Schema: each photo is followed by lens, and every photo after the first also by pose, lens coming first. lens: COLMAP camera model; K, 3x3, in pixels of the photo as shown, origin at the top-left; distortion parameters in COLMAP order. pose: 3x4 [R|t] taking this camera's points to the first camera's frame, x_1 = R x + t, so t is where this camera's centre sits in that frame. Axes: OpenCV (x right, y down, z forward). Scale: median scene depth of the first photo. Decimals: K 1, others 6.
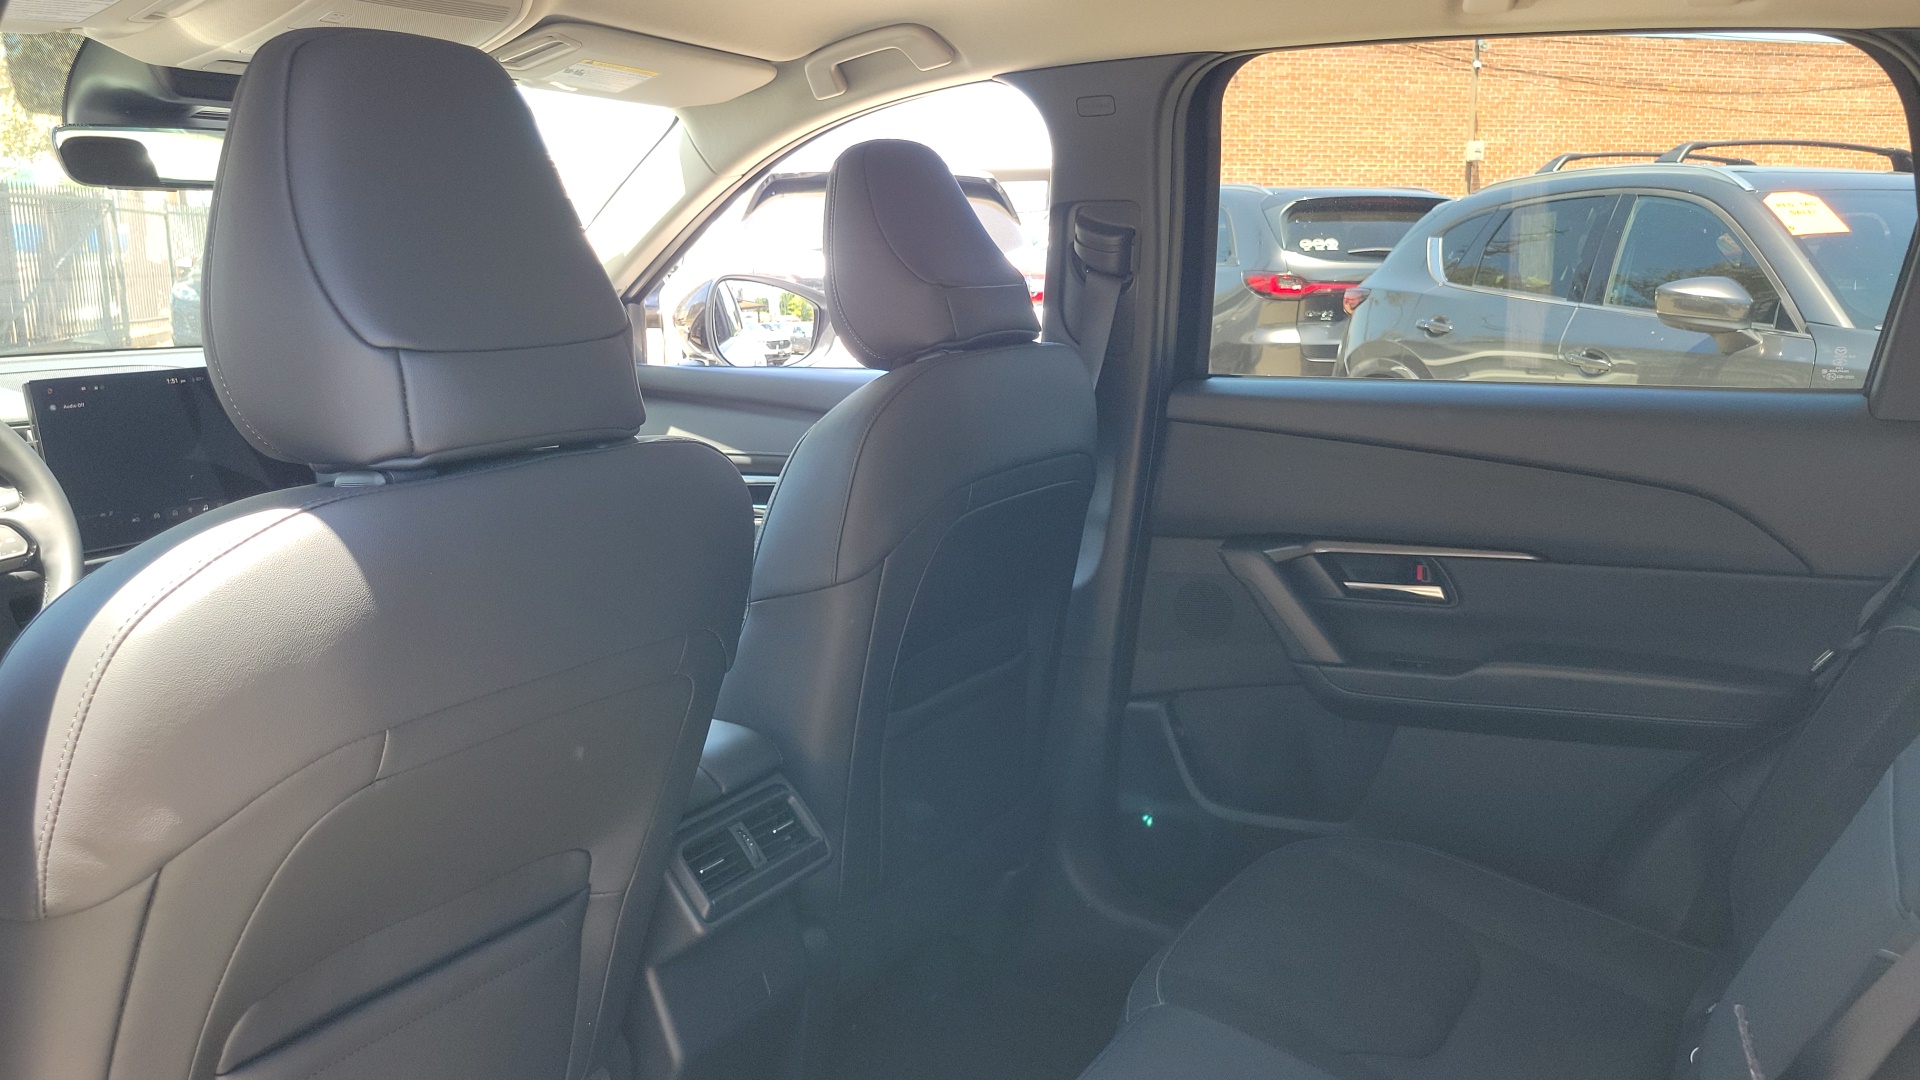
lens RADIAL K [[1464.2, 0, 944.1], [0, 1464.2, 522.7], [0, 0, 1]] dist [0.028337, -0.024957]
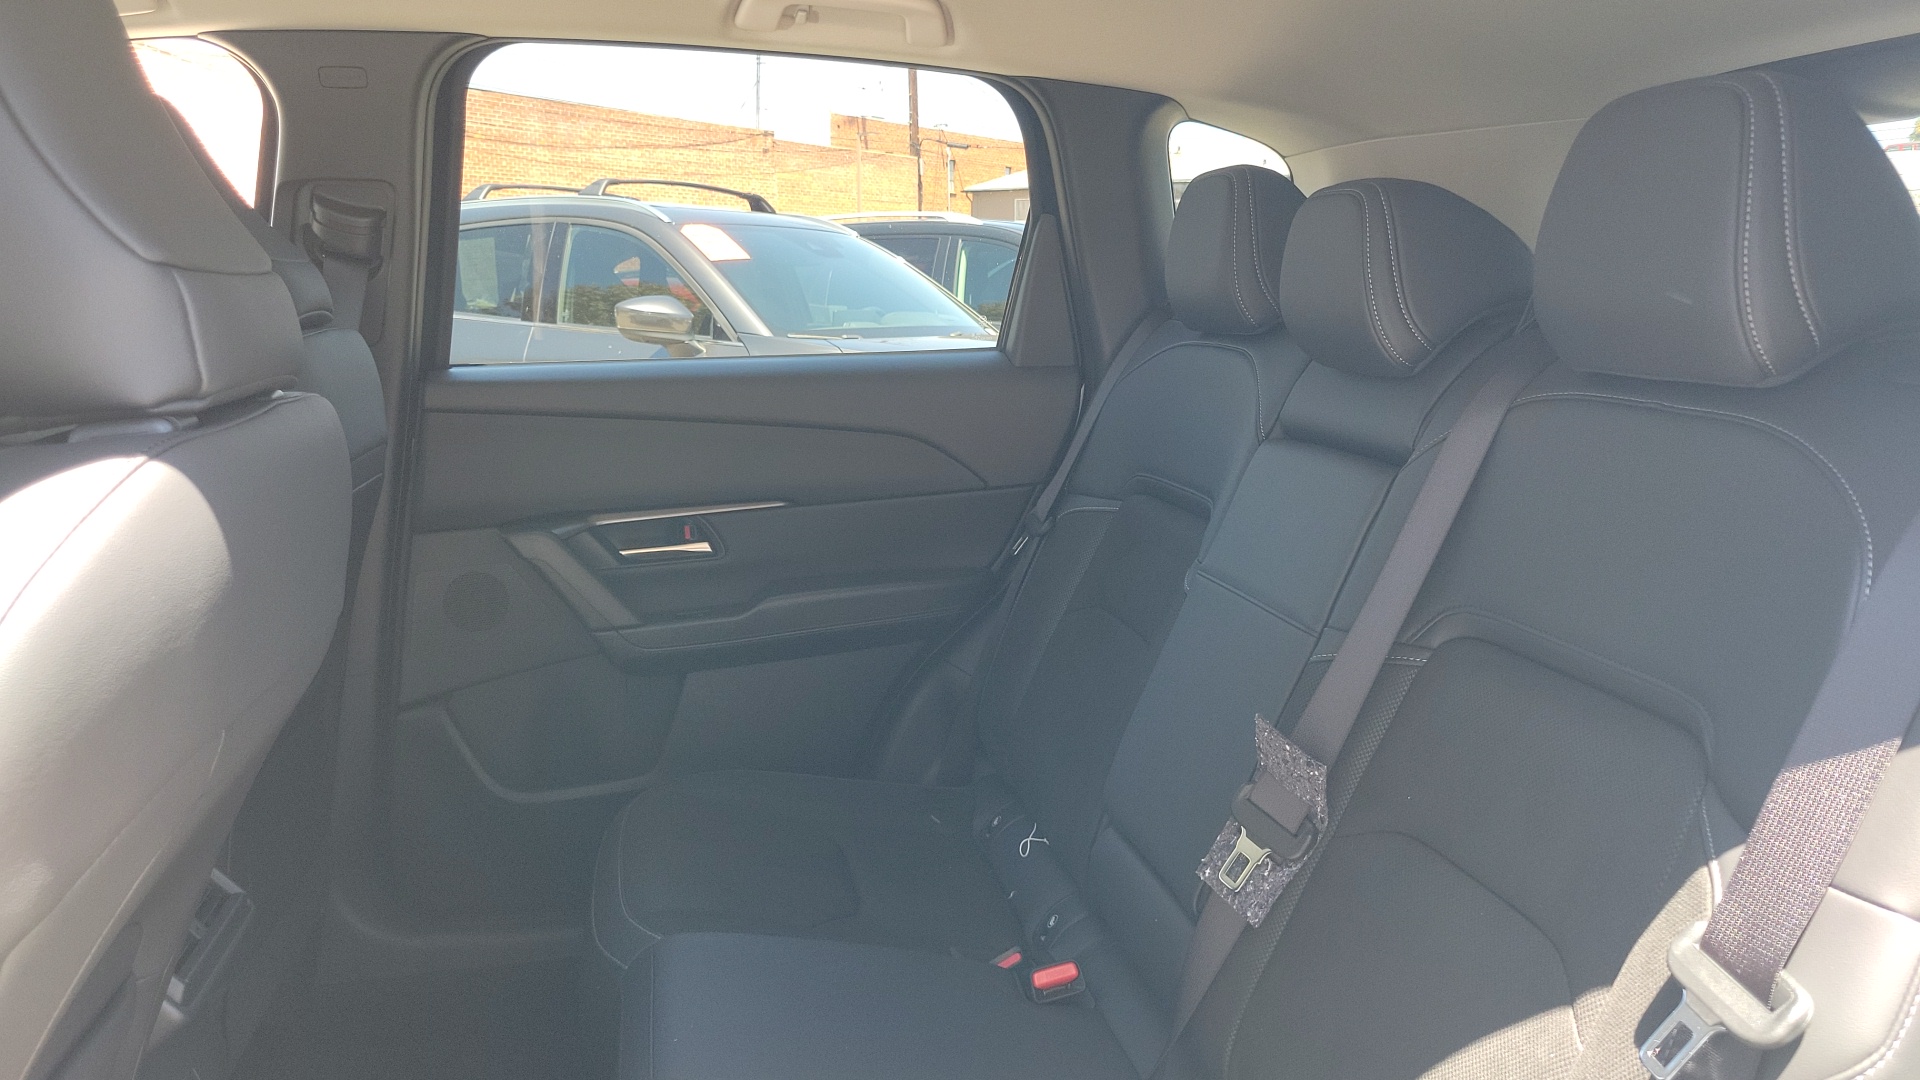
lens RADIAL K [[1464.2, 0, 977.8], [0, 1464.2, 534.0], [0, 0, 1]] dist [0.028337, -0.024957]
pose [[0.710783, -0.115603, 0.693847, -0.269693], [0.128653, 0.991129, 0.033340, 0.025155], [-0.691546, 0.065568, 0.719350, 0.050625]]
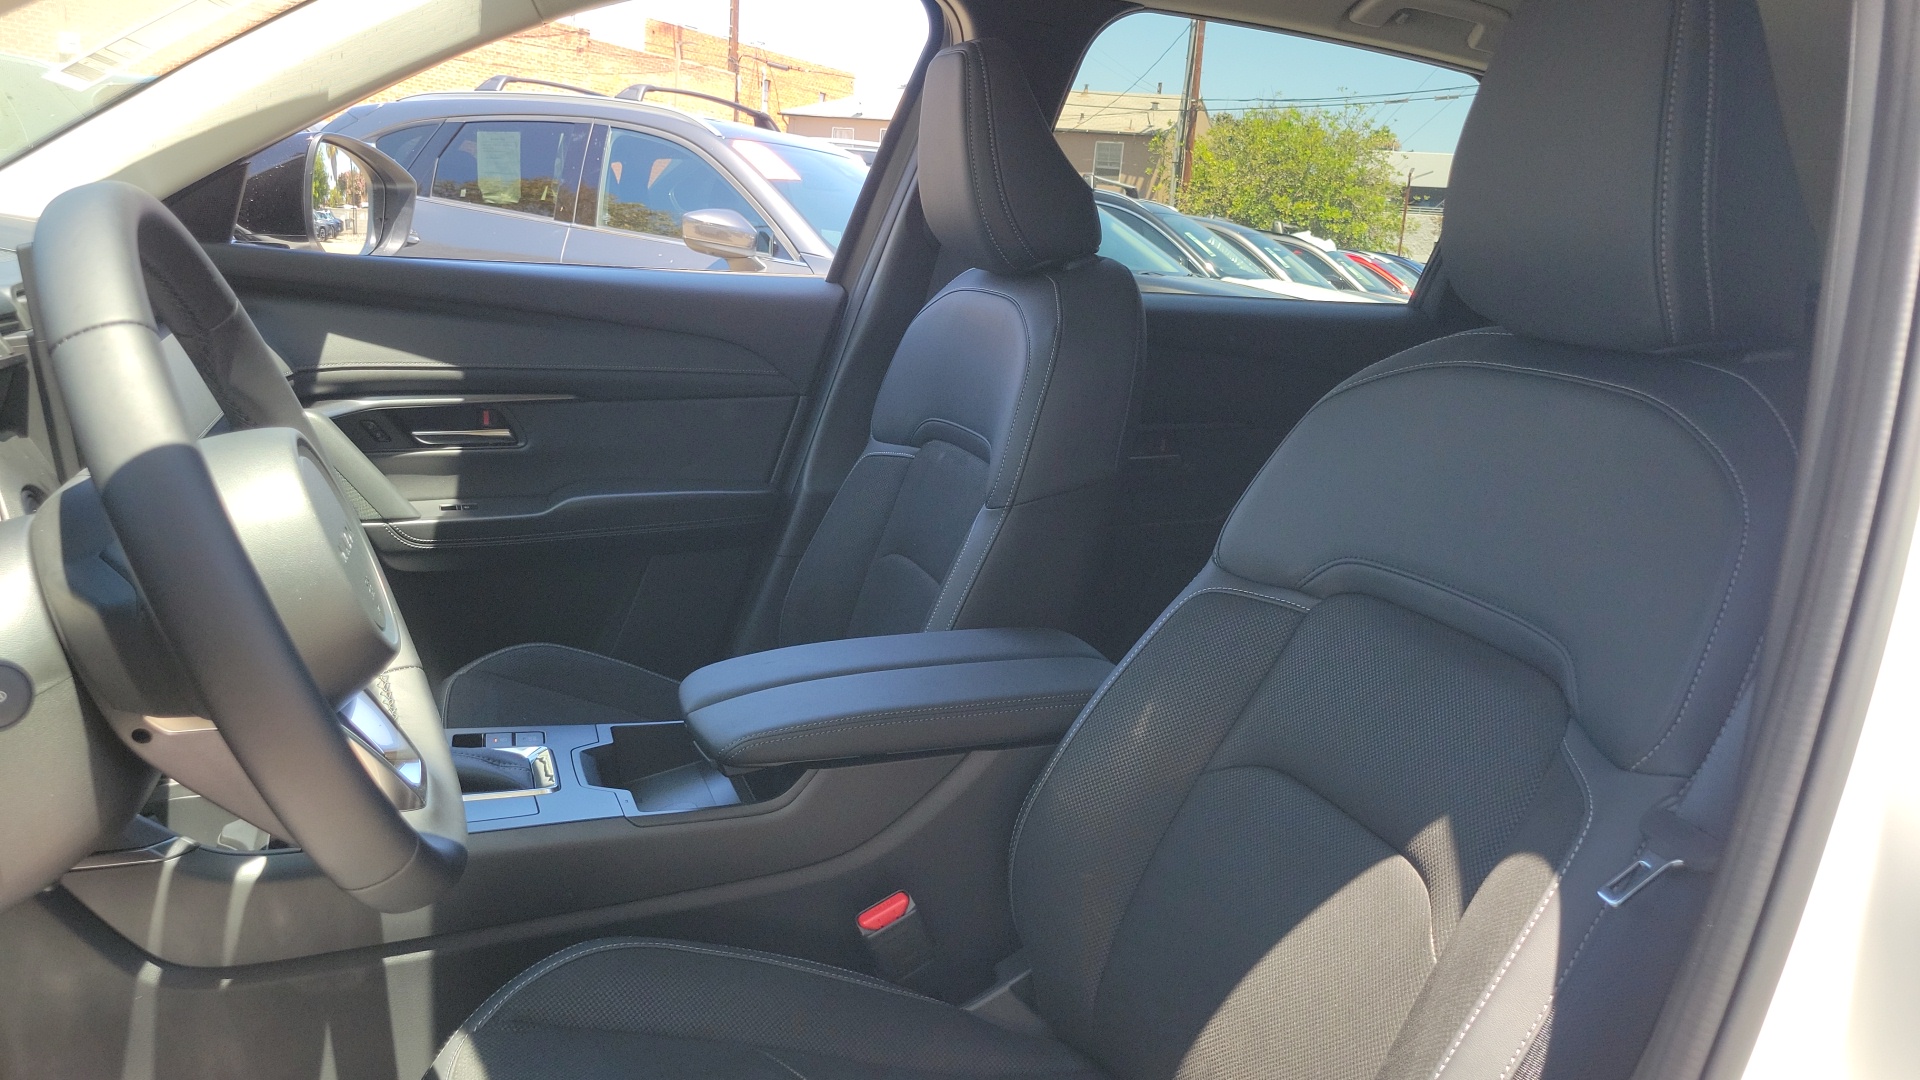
lens RADIAL K [[1464.2, 0, 956.8], [0, 1464.2, 538.4], [0, 0, 1]] dist [0.028337, -0.024957]
pose [[0.596563, -0.111064, 0.794844, -0.766979], [0.057710, 0.993751, 0.095544, -0.017430], [-0.800489, -0.011128, 0.599244, 0.355257]]
